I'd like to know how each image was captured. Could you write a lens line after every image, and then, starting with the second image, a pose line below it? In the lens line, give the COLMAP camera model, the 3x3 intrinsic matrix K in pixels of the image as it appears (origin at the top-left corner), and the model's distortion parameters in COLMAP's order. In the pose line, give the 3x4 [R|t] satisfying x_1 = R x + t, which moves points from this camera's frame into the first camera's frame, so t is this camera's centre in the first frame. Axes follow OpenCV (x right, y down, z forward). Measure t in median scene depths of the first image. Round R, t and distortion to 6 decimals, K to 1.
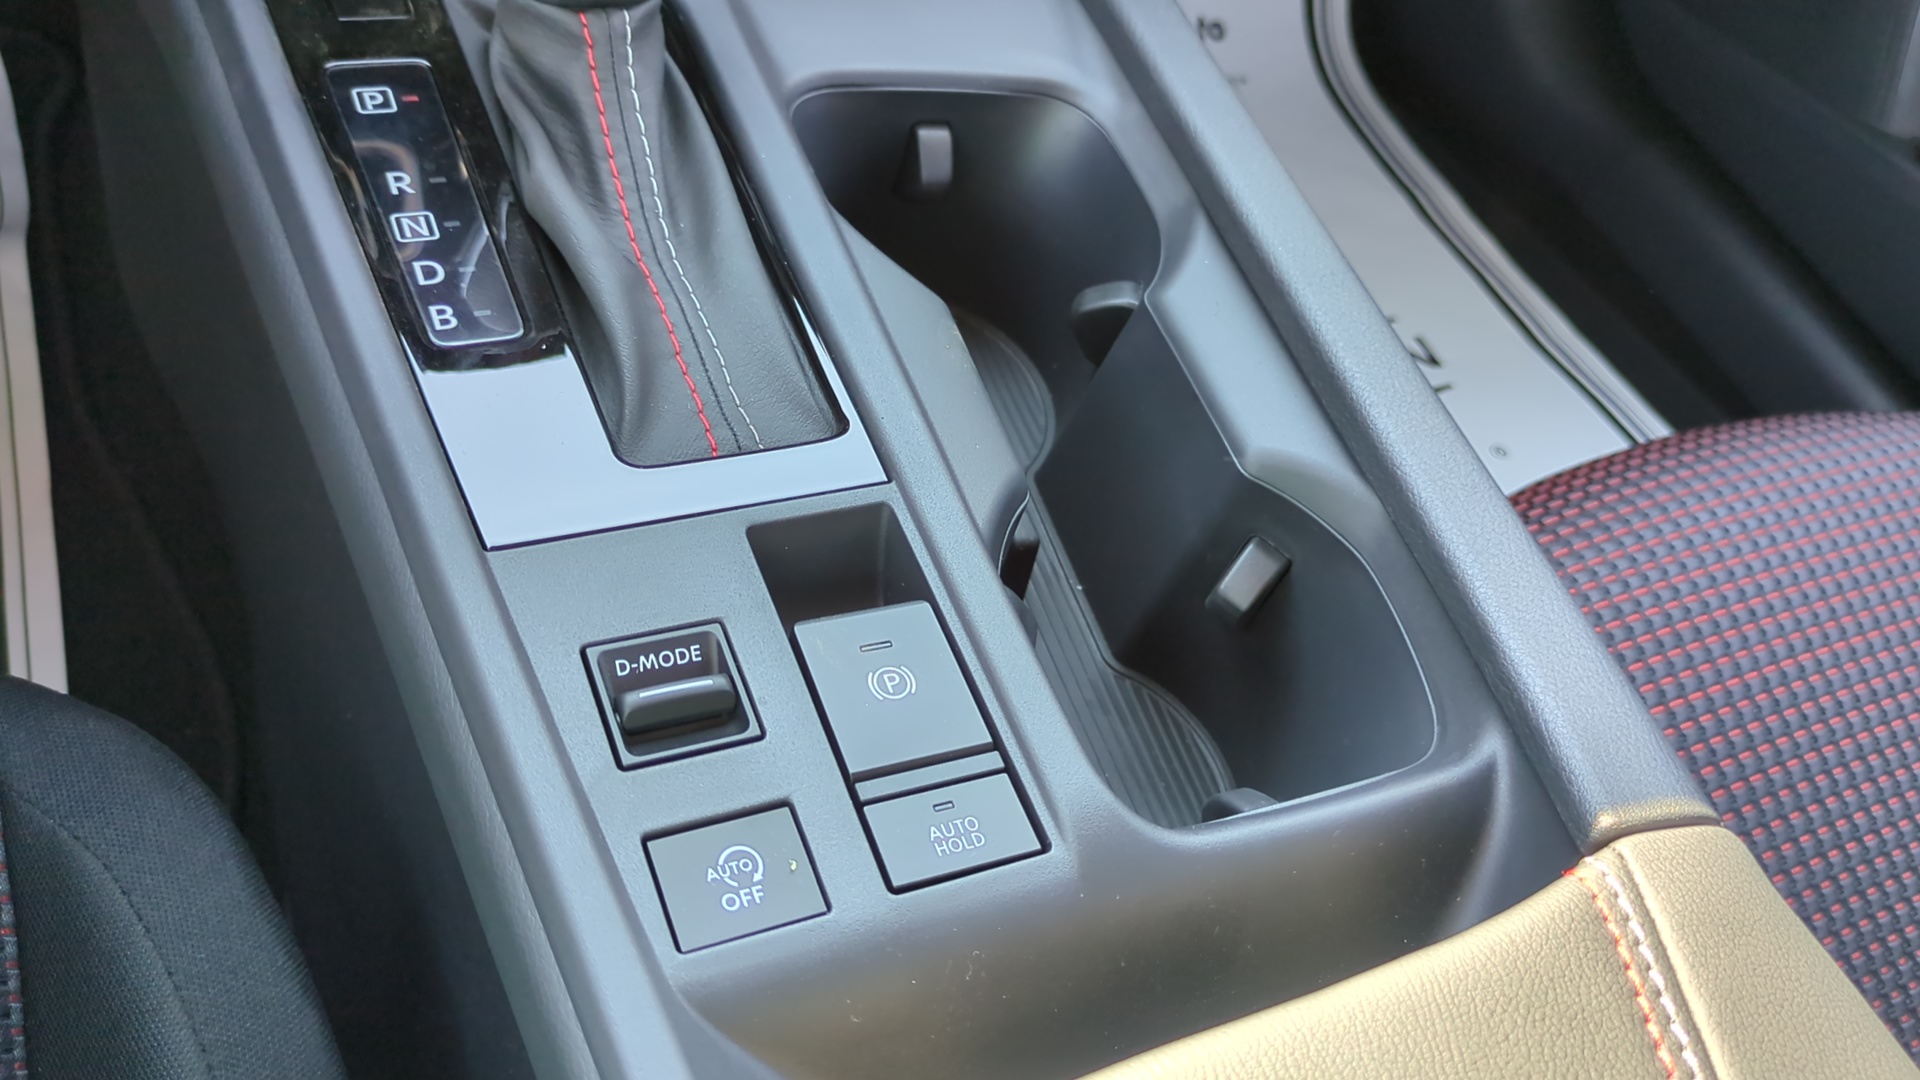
lens RADIAL K [[1668.5, 0, 960.0], [0, 1668.5, 540.0], [0, 0, 1]] dist [0.009586, -0.004486]
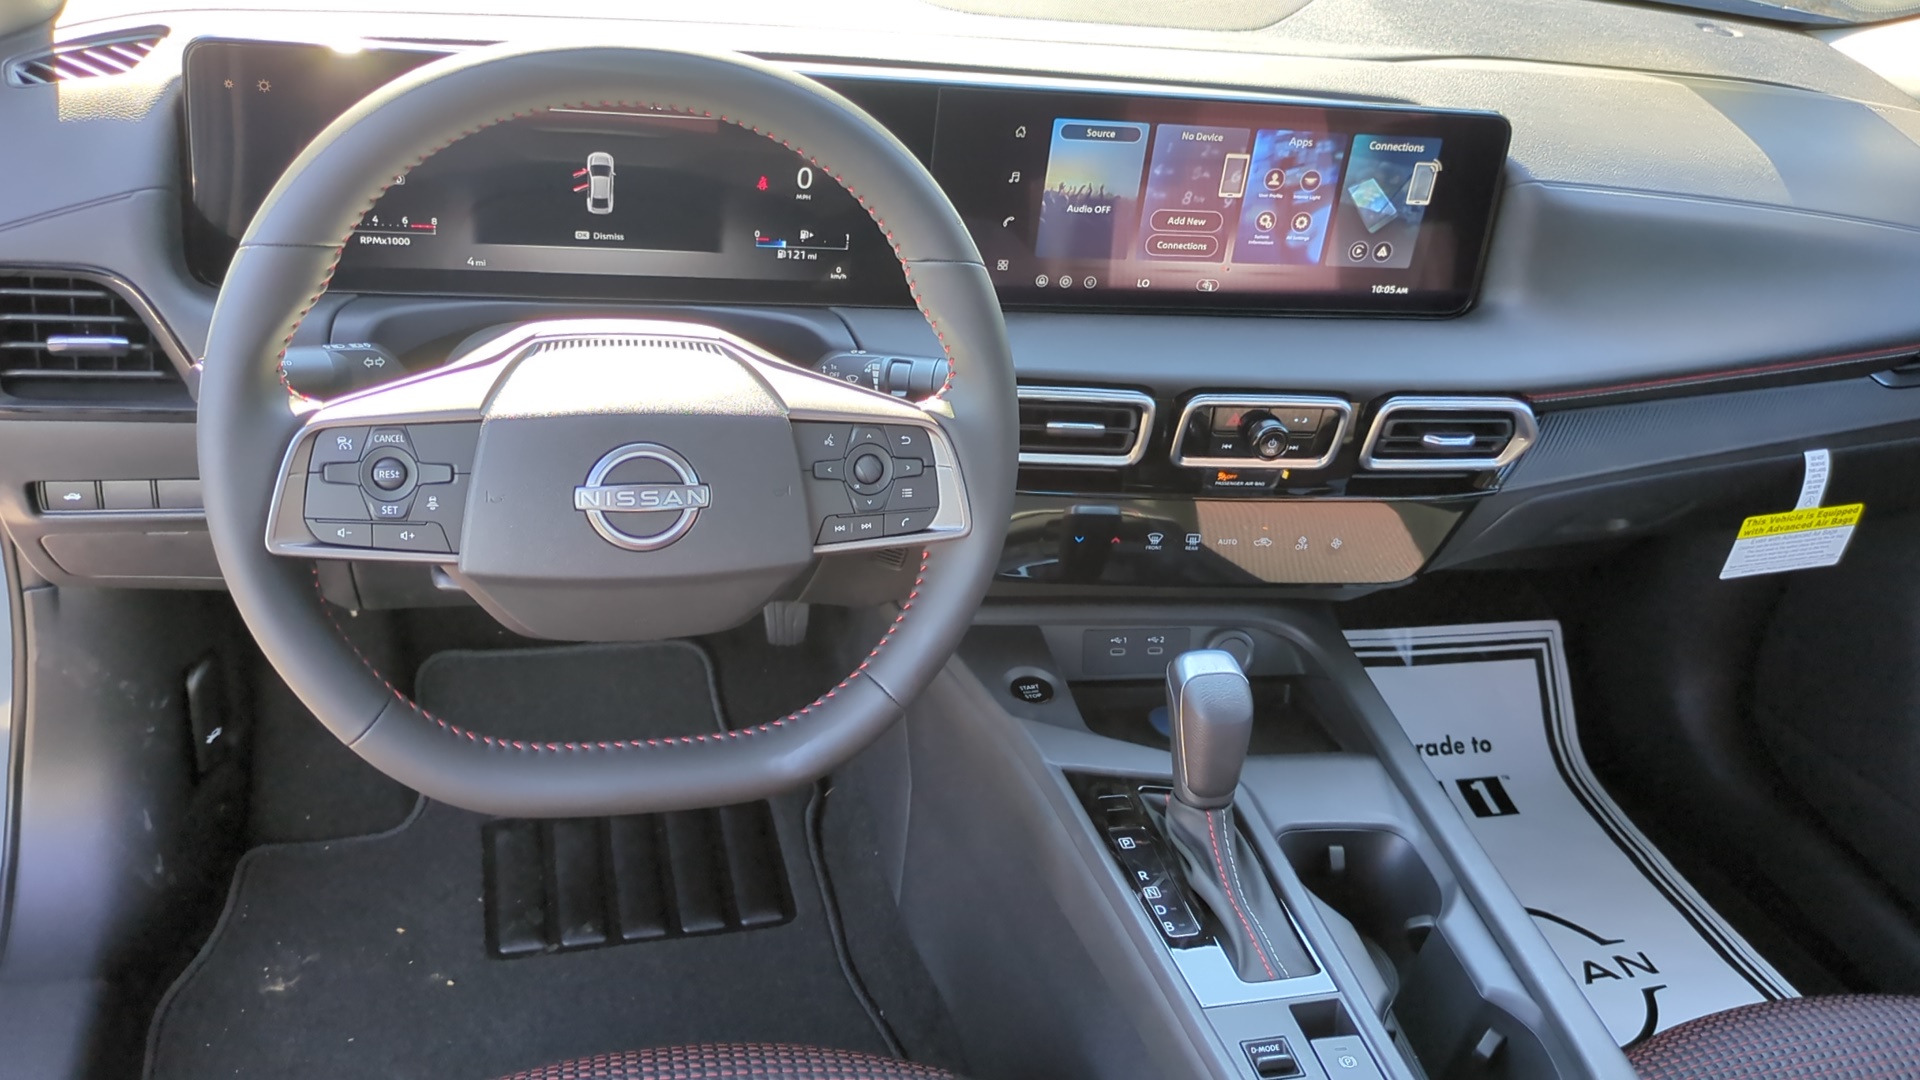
lens RADIAL K [[1668.5, 0, 960.0], [0, 1668.5, 540.0], [0, 0, 1]] dist [0.009586, -0.004486]
pose [[0.984140, -0.029817, -0.174867, -0.133788], [-0.035361, 0.933014, -0.358100, 0.239799], [0.173831, 0.358604, 0.917162, -1.610578]]
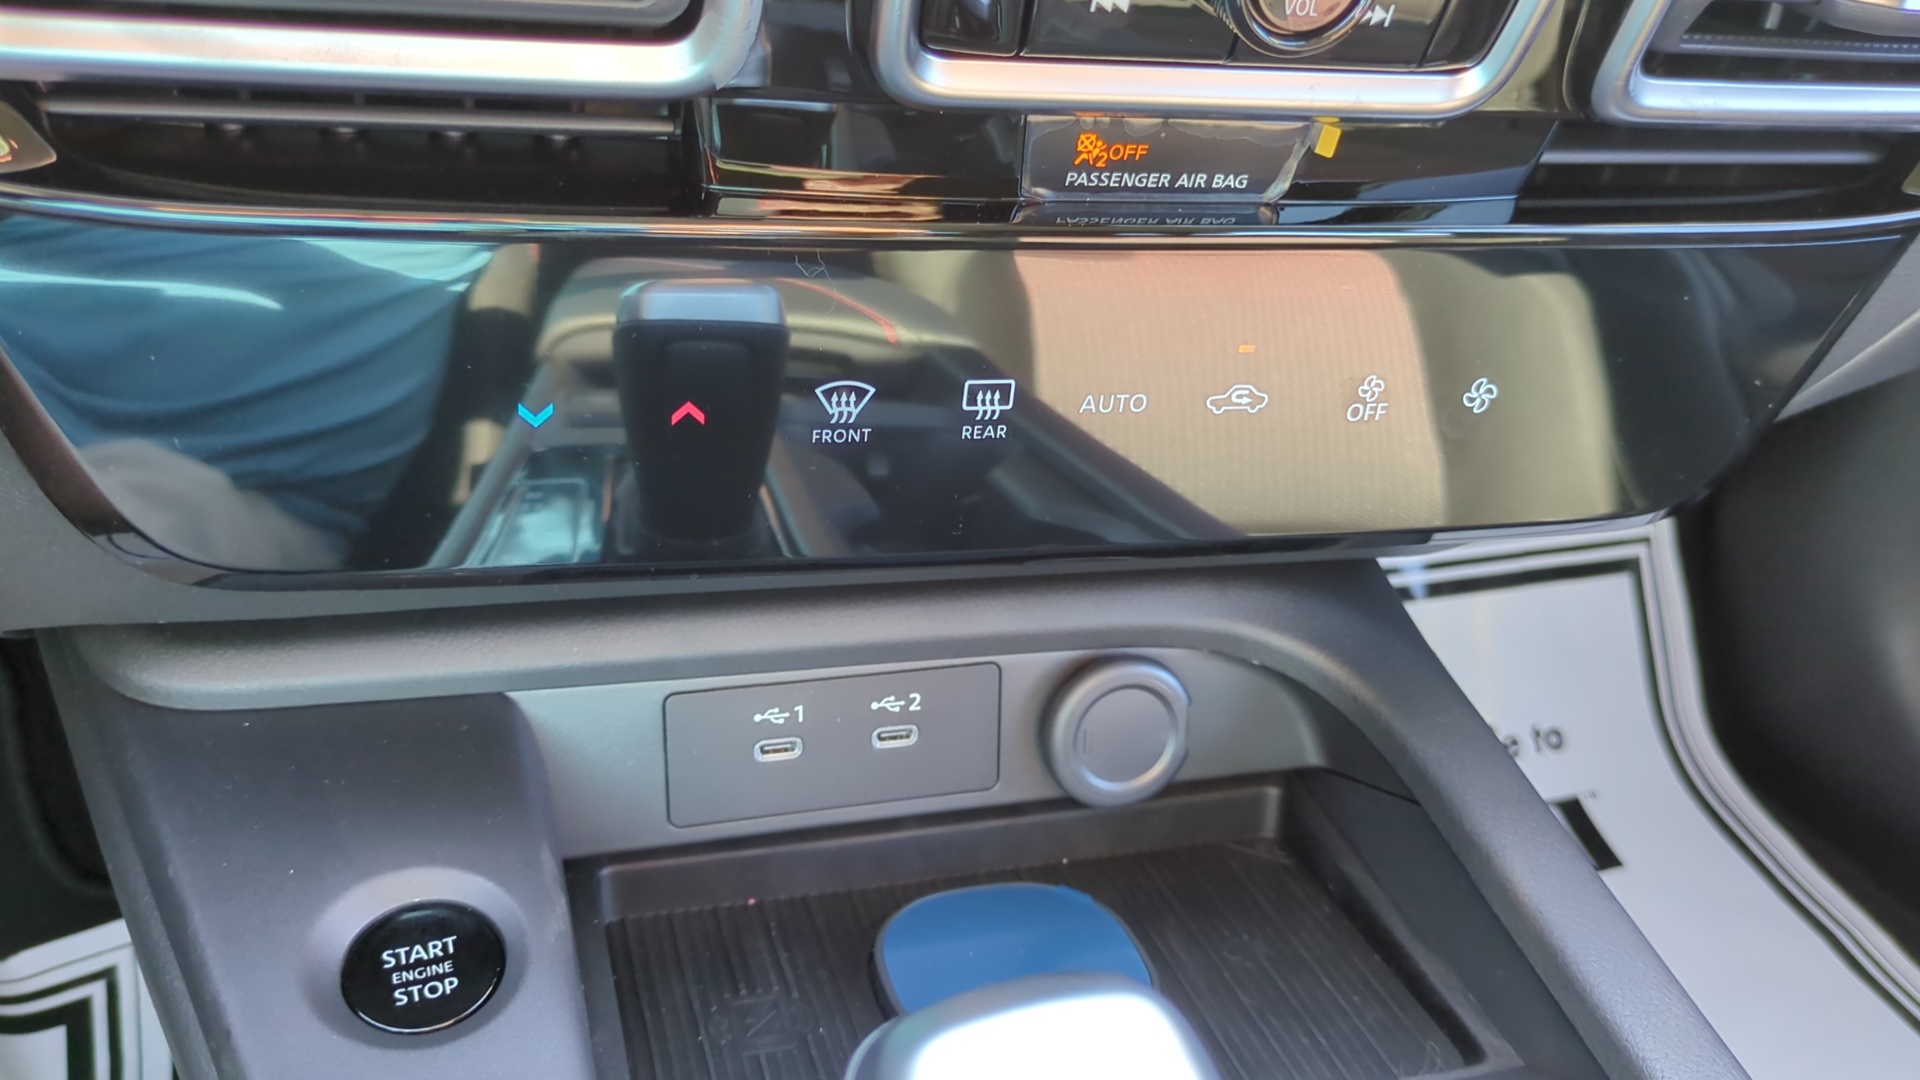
lens RADIAL K [[1668.5, 0, 960.0], [0, 1668.5, 540.0], [0, 0, 1]] dist [0.009586, -0.004486]
pose [[0.994855, -0.048236, -0.089084, -0.190187], [0.023058, 0.964104, -0.264521, -0.555766], [0.098646, 0.261106, 0.960257, 0.416198]]
